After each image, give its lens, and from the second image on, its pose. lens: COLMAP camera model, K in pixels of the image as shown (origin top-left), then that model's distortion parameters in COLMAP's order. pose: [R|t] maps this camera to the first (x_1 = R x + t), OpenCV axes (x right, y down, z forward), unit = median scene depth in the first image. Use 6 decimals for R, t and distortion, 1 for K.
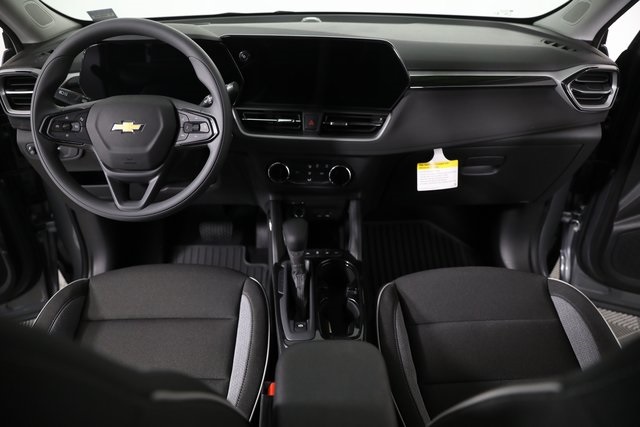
lens RADIAL K [[430.3, 0, 320.0], [0, 430.3, 213.5], [0, 0, 1]] dist [-0.113357, 0.078997]
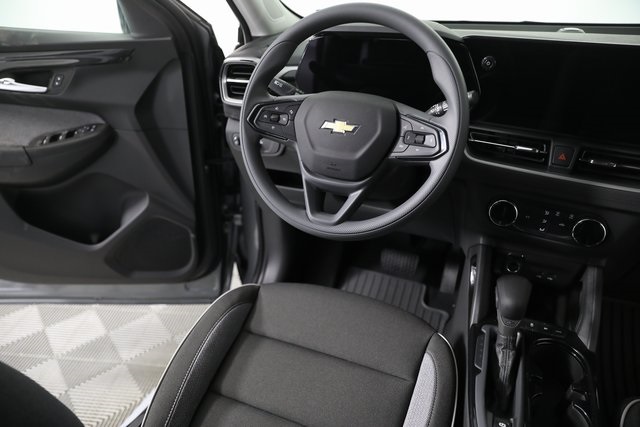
lens RADIAL K [[430.3, 0, 320.0], [0, 430.3, 213.5], [0, 0, 1]] dist [-0.113357, 0.078997]
pose [[0.904159, 0.188667, -0.383278, -0.108004], [-0.211246, 0.977280, -0.017270, -0.010371], [0.371312, 0.096581, 0.923472, 0.172485]]
